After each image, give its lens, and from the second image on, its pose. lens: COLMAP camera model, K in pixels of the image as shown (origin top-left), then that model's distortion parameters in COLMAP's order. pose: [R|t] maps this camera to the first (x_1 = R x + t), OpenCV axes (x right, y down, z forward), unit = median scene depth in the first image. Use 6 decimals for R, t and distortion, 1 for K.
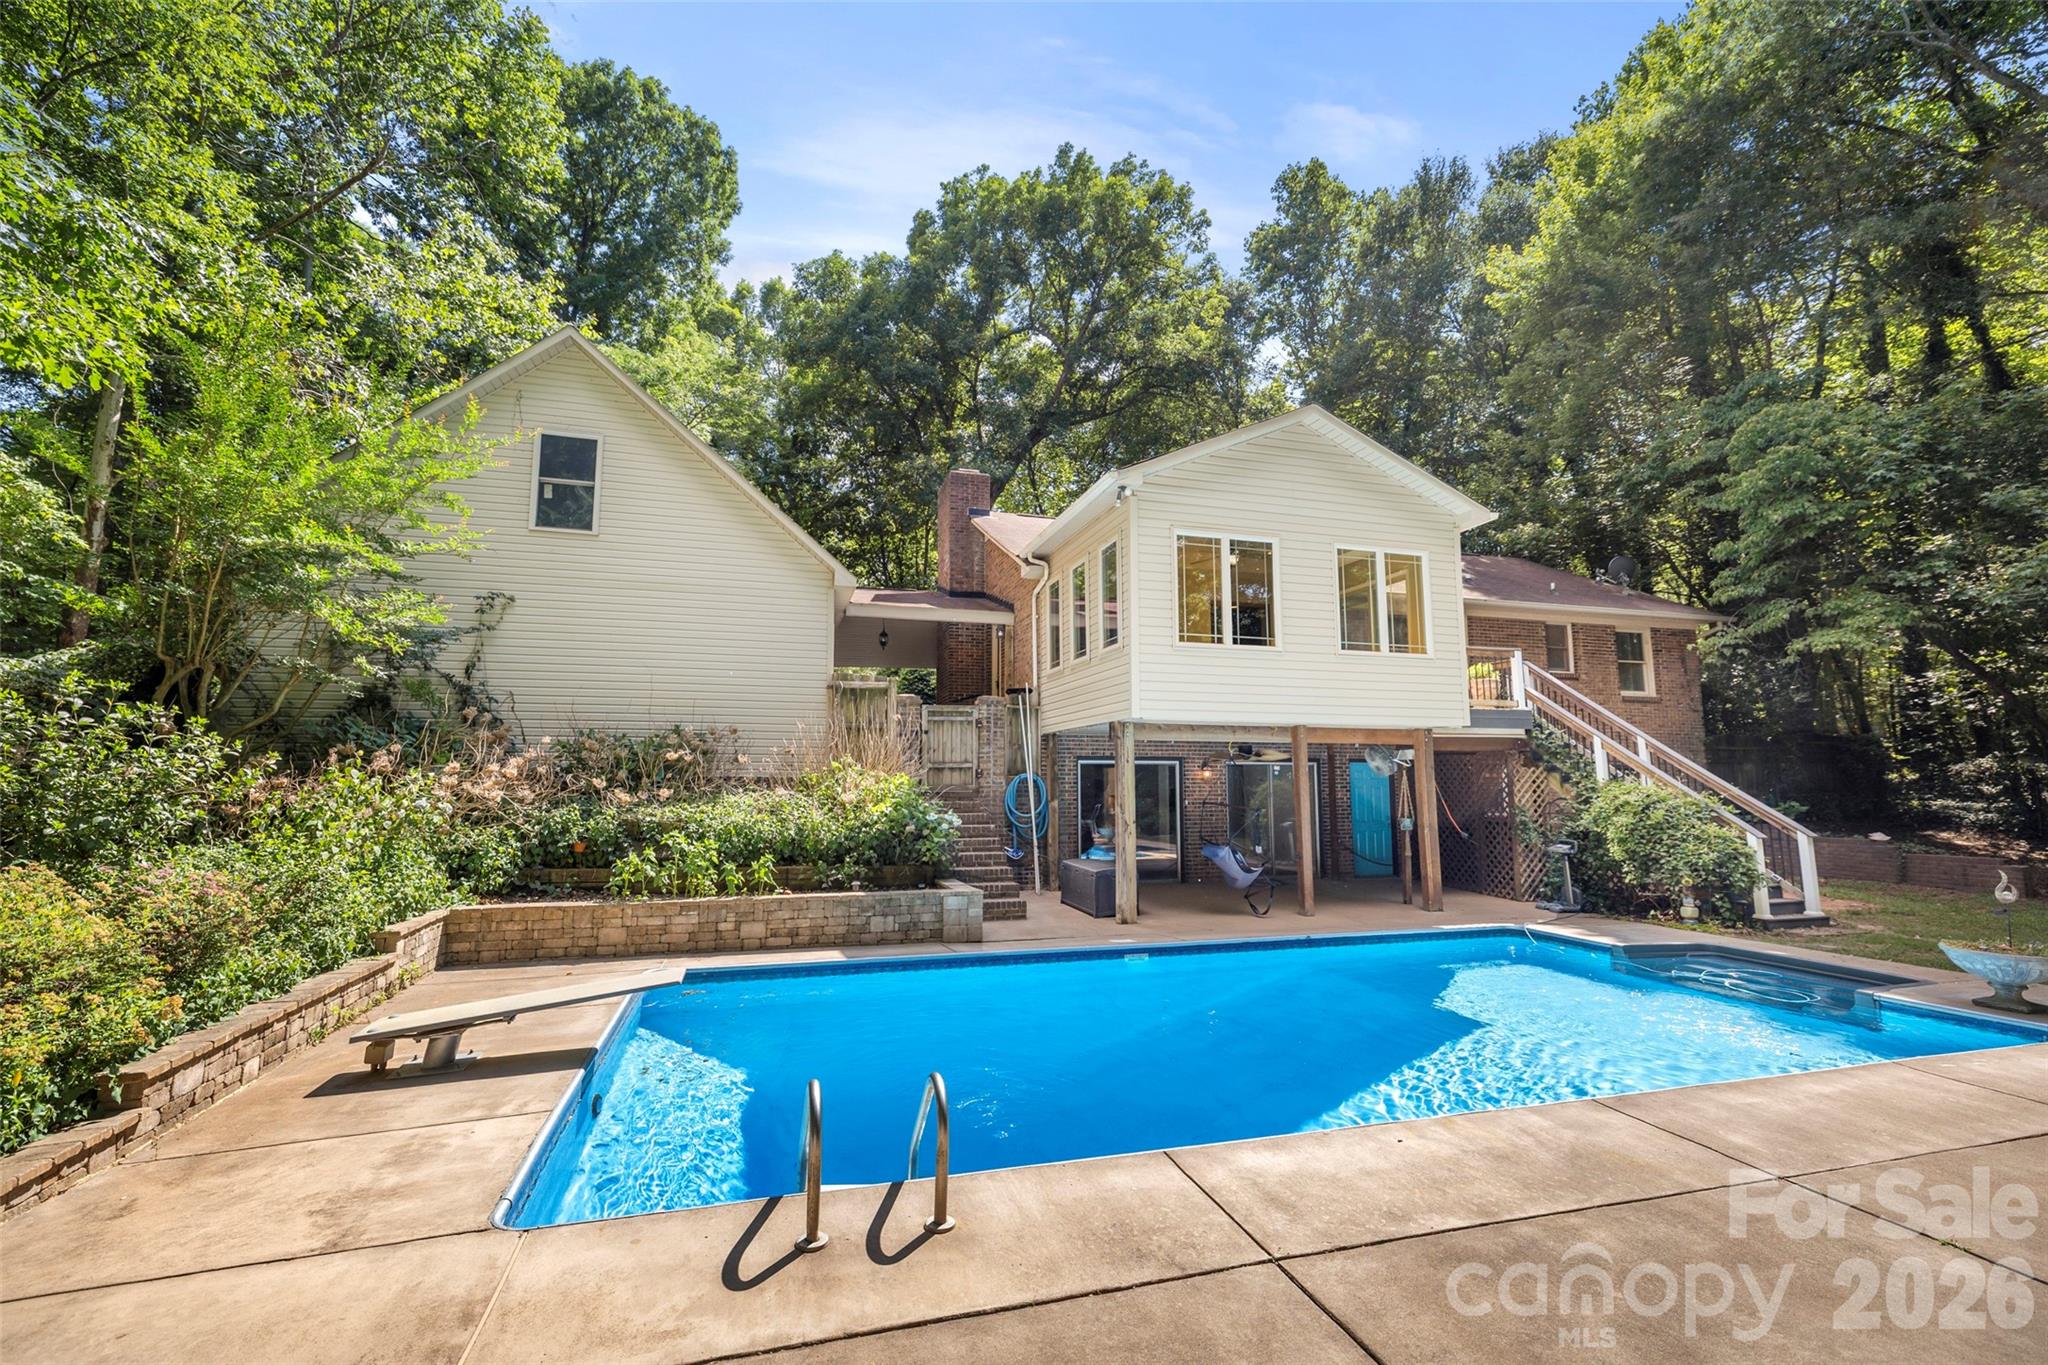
lens RADIAL K [[894.4, 0, 1025.0], [0, 894.4, 687.3], [0, 0, 1]] dist [-0.000259, -0.000023]
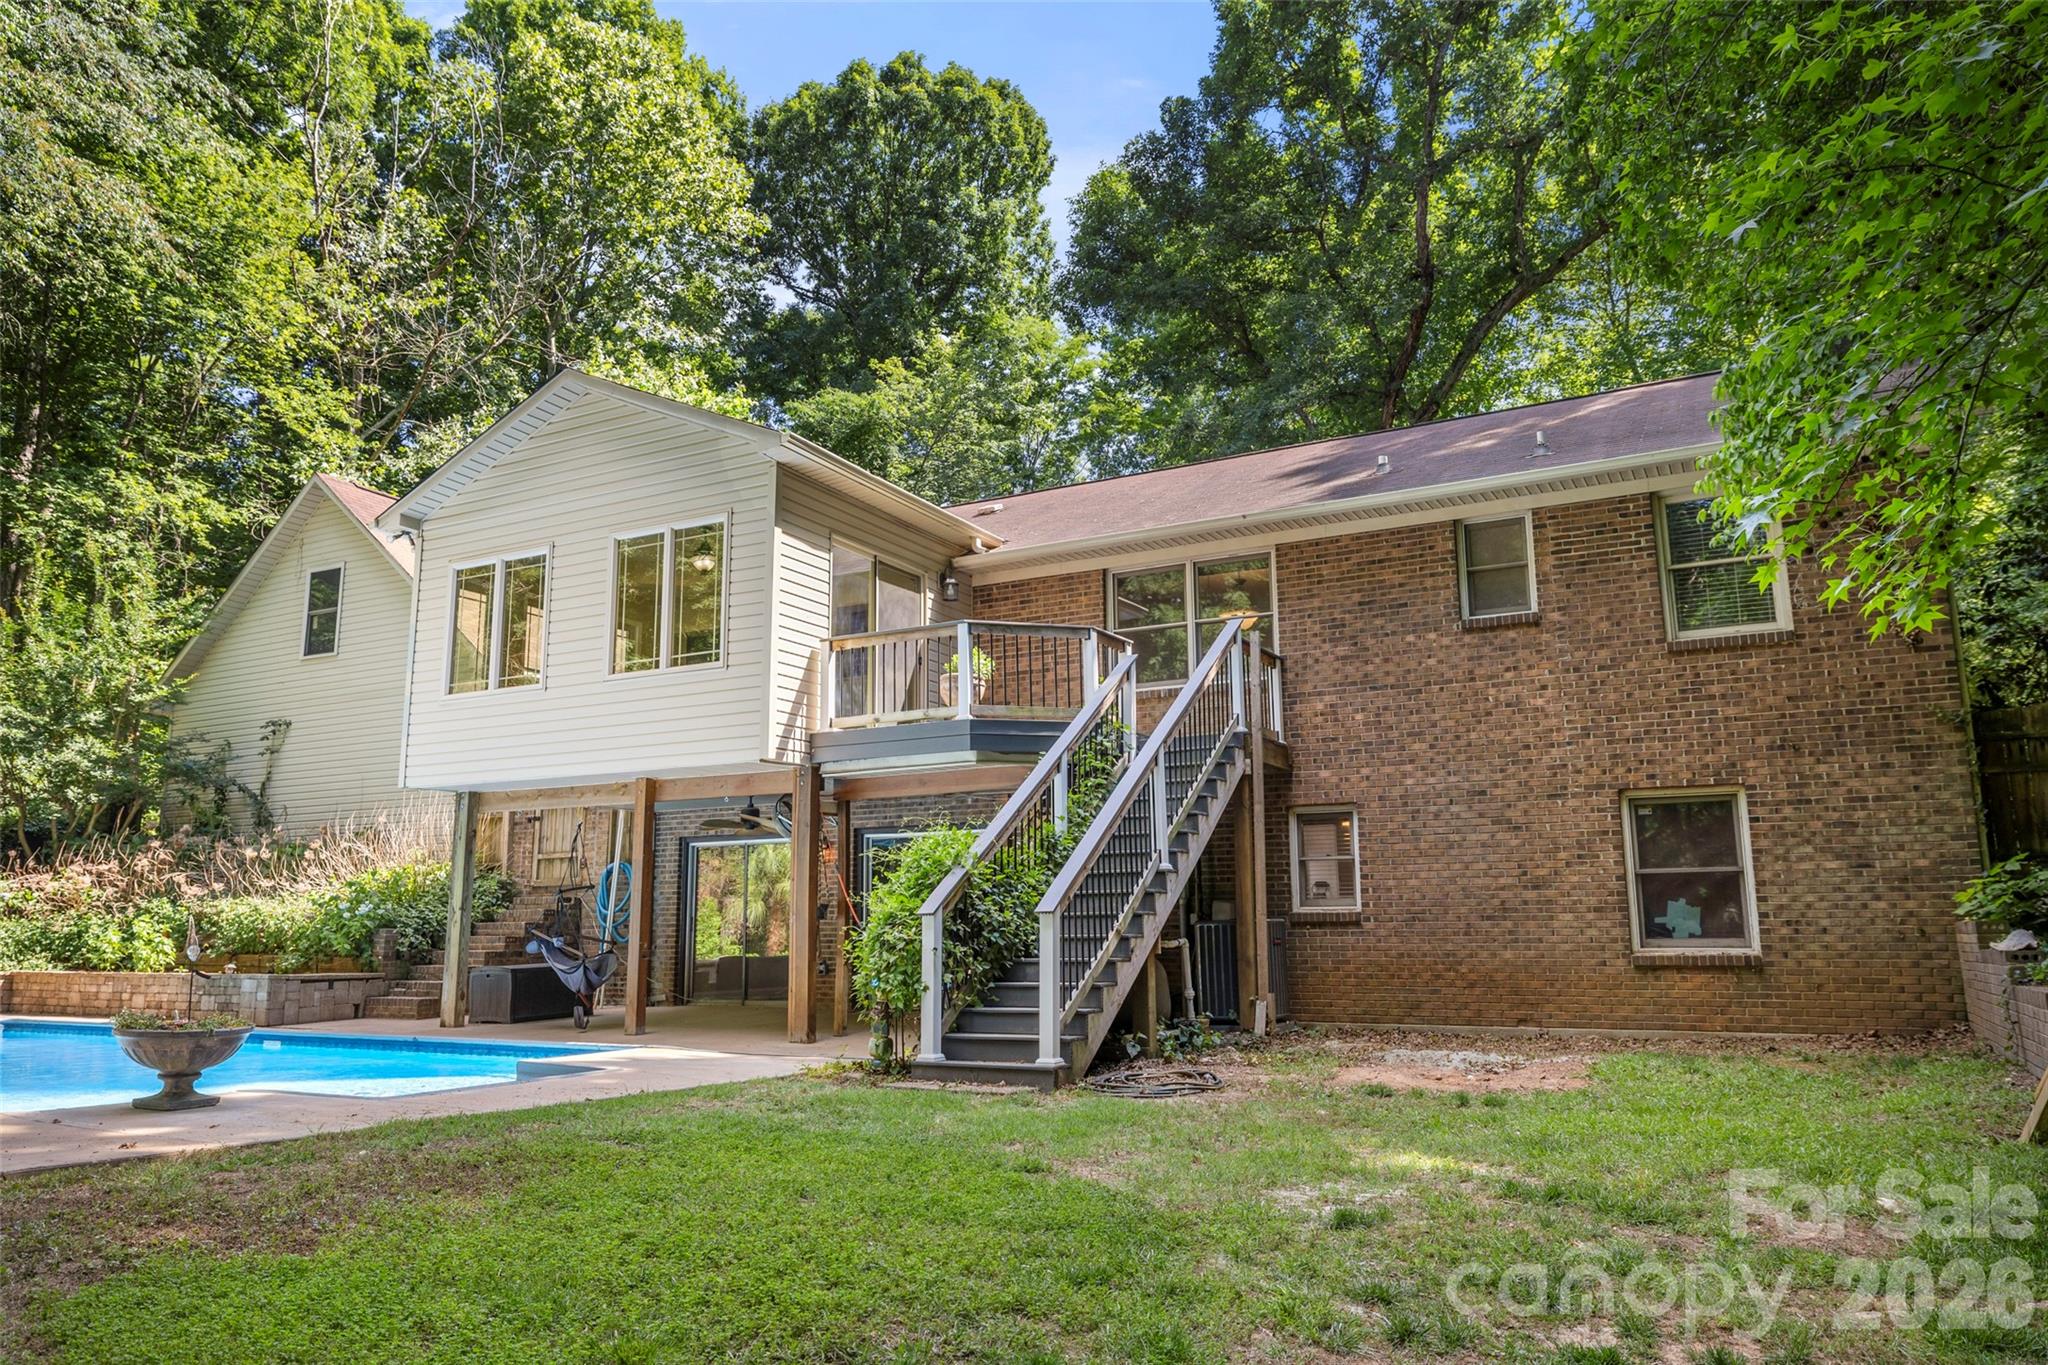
lens RADIAL K [[1425.1, 0, 1023.7], [0, 1425.1, 680.5], [0, 0, 1]] dist [-0.001461, 0.000234]
pose [[0.702820, -0.130129, -0.699364, 1.404658], [0.084938, 0.991444, -0.099118, 0.108861], [0.706278, 0.010259, 0.707860, 0.387485]]
